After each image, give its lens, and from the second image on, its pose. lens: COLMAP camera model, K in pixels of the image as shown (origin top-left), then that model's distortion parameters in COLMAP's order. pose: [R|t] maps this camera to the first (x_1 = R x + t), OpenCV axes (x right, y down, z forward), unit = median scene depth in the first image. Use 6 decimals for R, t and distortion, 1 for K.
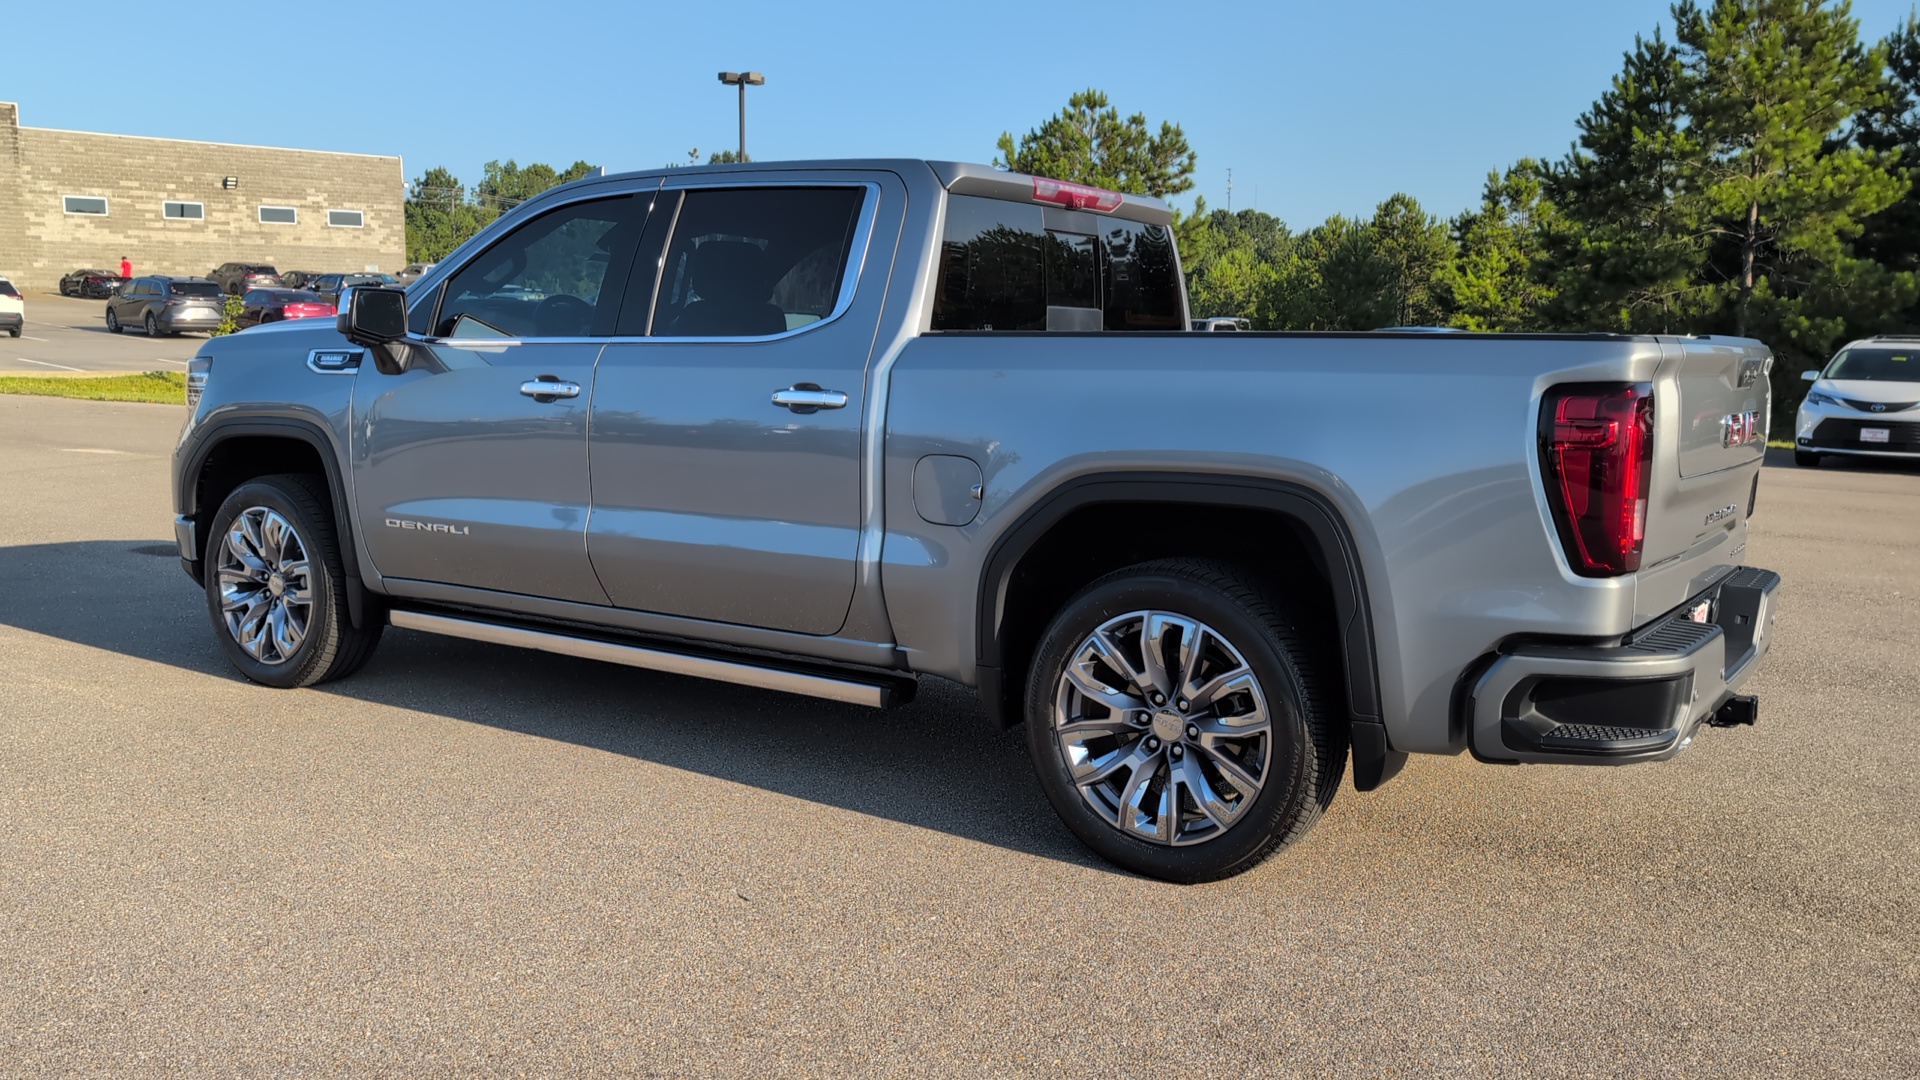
lens RADIAL K [[1626.5, 0, 963.1], [0, 1626.5, 533.9], [0, 0, 1]] dist [0.022242, -0.015498]
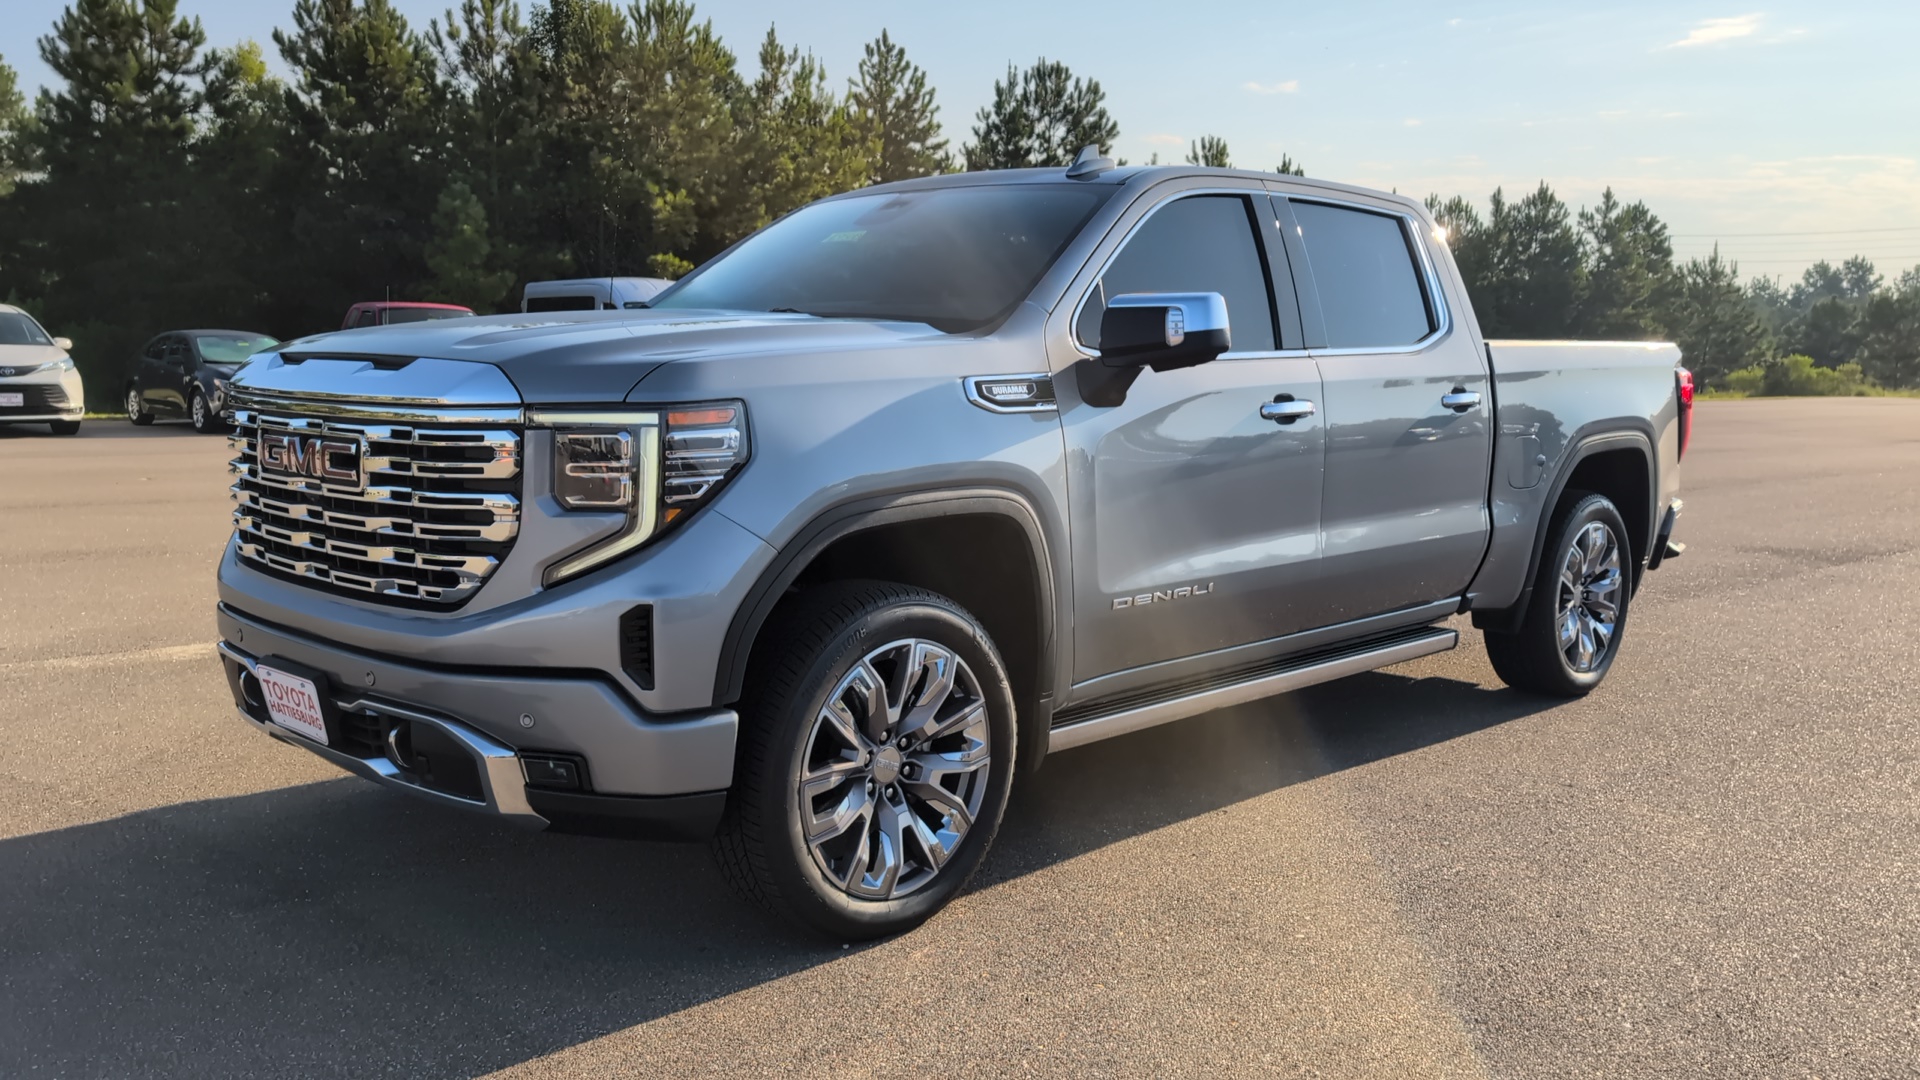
lens RADIAL K [[1626.5, 0, 963.1], [0, 1626.5, 533.9], [0, 0, 1]] dist [0.022242, -0.015498]
pose [[0.179320, -0.133719, 0.974661, -0.175651], [0.102114, 0.987898, 0.116748, -0.021596], [-0.978477, 0.078591, 0.190804, 0.150194]]
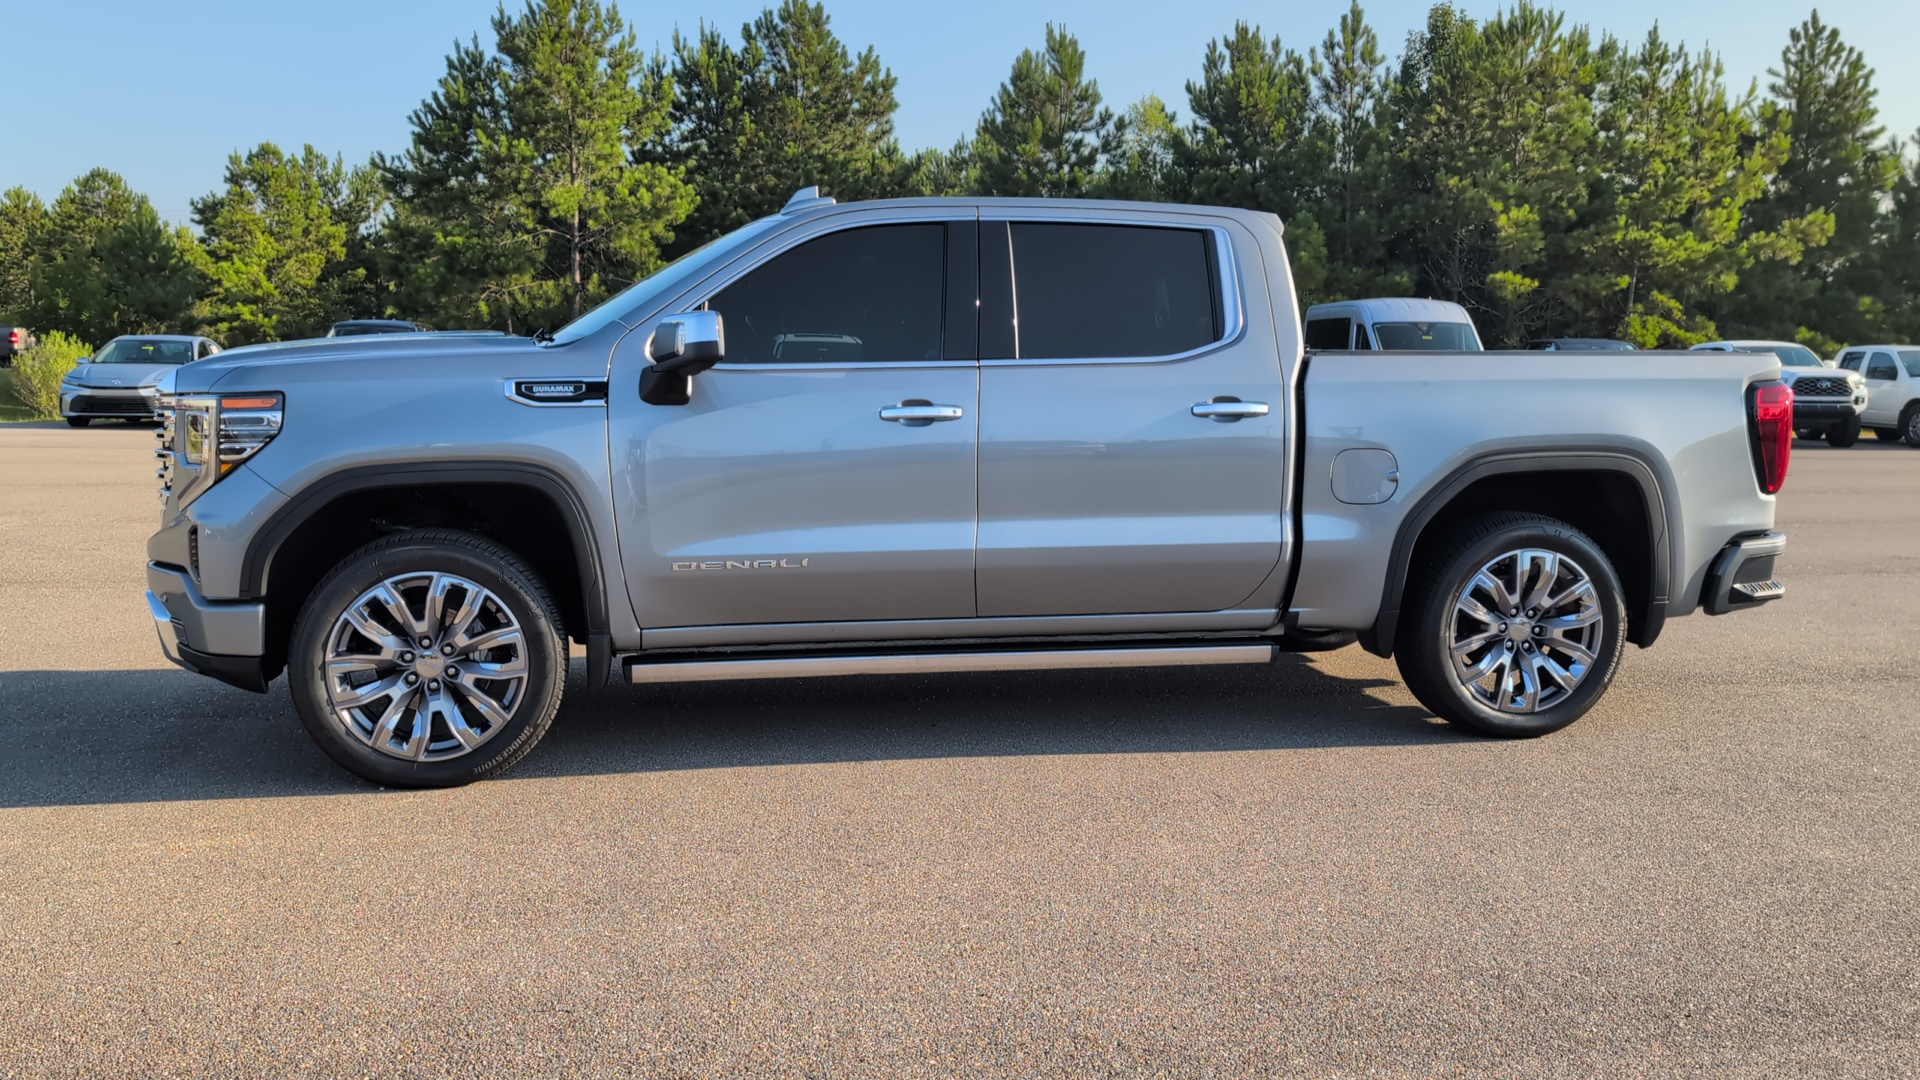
lens RADIAL K [[1626.5, 0, 963.1], [0, 1626.5, 533.9], [0, 0, 1]] dist [0.022242, -0.015498]
pose [[0.697495, -0.094504, 0.710331, -0.143238], [0.088308, 0.995046, 0.045671, -0.008616], [-0.711128, 0.030872, 0.702384, 0.040745]]
